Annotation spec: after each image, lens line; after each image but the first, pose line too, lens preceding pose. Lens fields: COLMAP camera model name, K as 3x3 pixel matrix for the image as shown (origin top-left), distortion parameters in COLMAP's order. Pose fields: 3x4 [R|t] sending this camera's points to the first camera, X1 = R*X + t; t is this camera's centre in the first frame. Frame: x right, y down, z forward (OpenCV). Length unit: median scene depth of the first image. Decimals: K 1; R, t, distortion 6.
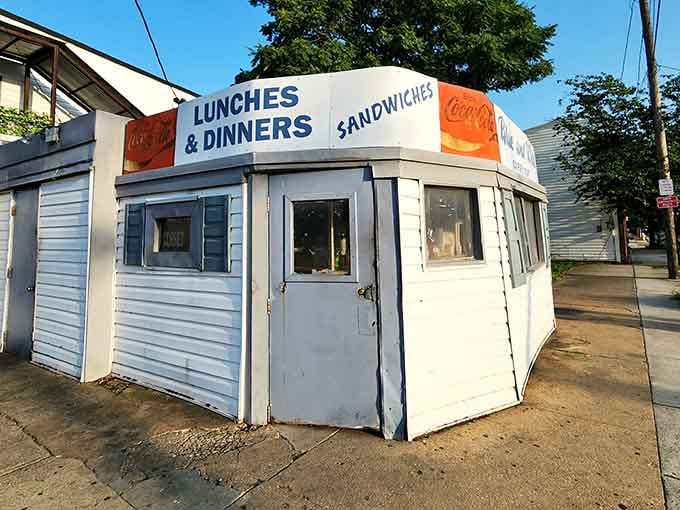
lens RADIAL K [[612.5, 0, 340.0], [0, 612.5, 255.0], [0, 0, 1]] dist [-0.006440, 0.001214]
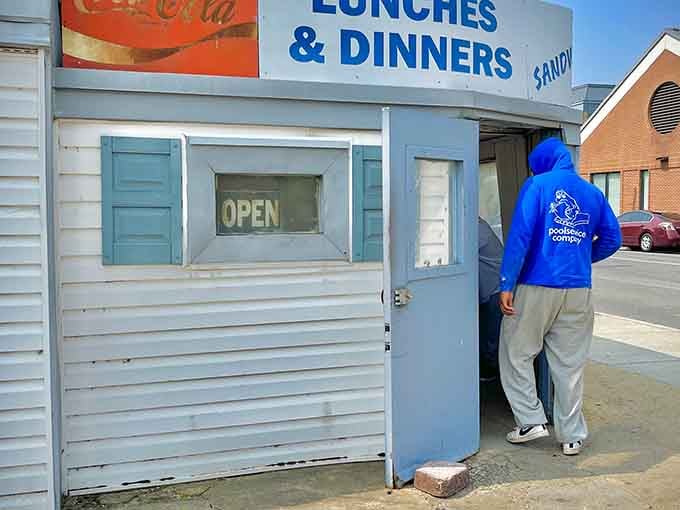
lens RADIAL K [[612.5, 0, 340.0], [0, 612.5, 255.0], [0, 0, 1]] dist [-0.006440, 0.001214]
pose [[0.534138, -0.127961, 0.835657, -0.807280], [-0.033603, 0.984484, 0.172229, -0.098357], [-0.844729, -0.120075, 0.521550, 0.730069]]
